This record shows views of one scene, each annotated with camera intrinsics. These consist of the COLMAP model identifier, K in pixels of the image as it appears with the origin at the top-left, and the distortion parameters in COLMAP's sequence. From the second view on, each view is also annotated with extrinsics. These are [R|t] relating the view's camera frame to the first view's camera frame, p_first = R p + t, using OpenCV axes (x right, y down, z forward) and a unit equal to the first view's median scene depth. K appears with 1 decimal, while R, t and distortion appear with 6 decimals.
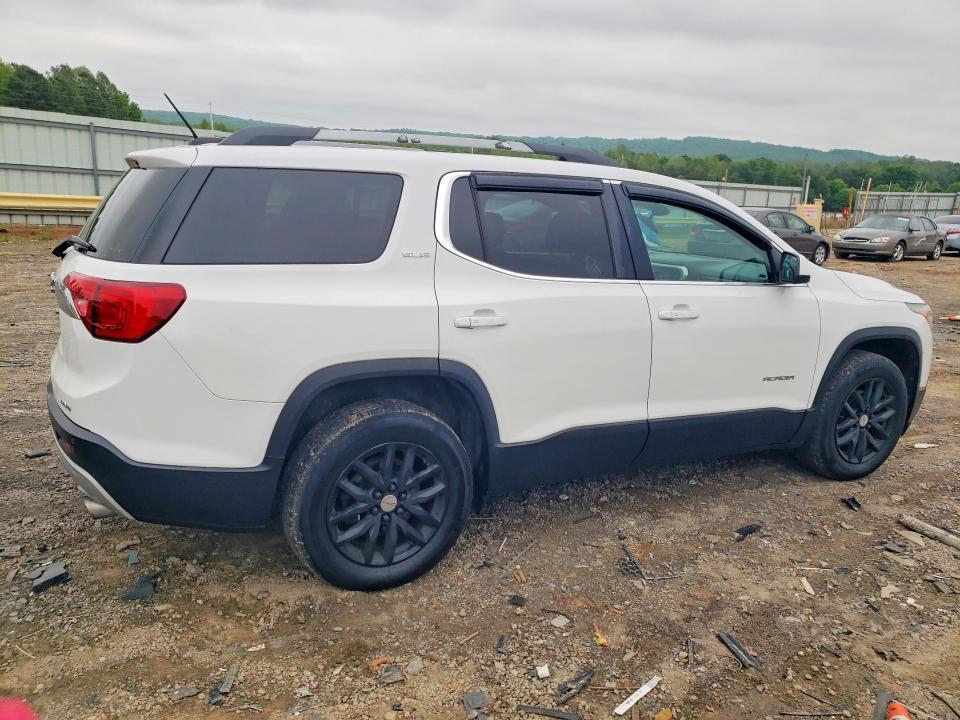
lens RADIAL K [[760.0, 0, 479.9], [0, 760.0, 337.9], [0, 0, 1]] dist [0.008840, 0.002728]
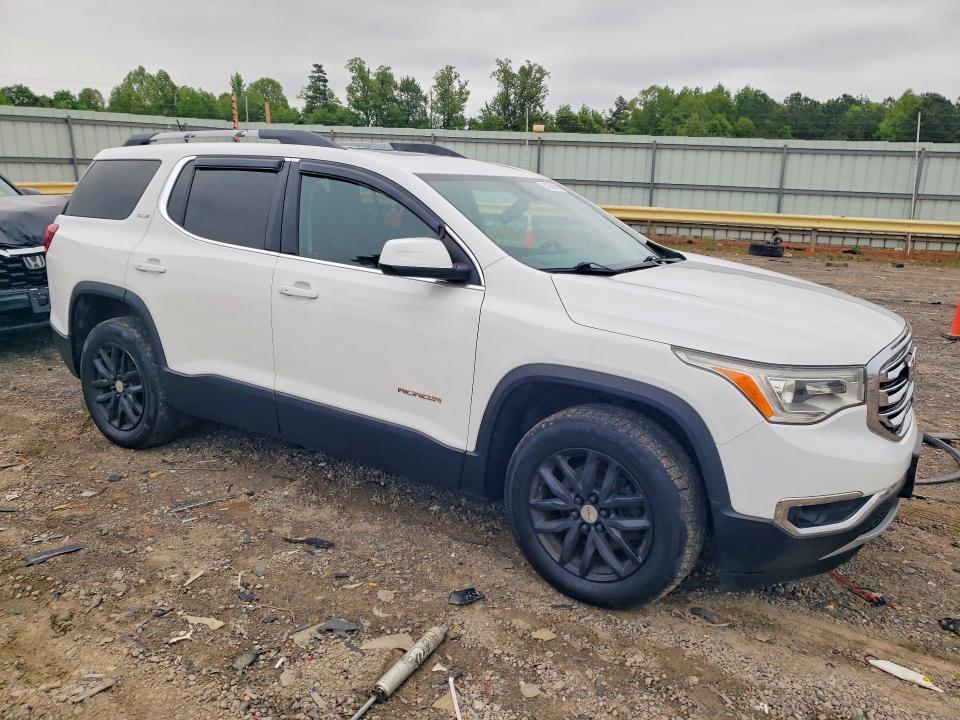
lens RADIAL K [[781.2, 0, 479.6], [0, 781.2, 317.5], [0, 0, 1]] dist [0.003076, 0.000303]
pose [[0.493282, 0.125828, -0.860721, 1.084253], [-0.181649, 0.982568, 0.039537, -0.069176], [0.850692, 0.136846, 0.507539, 0.602747]]
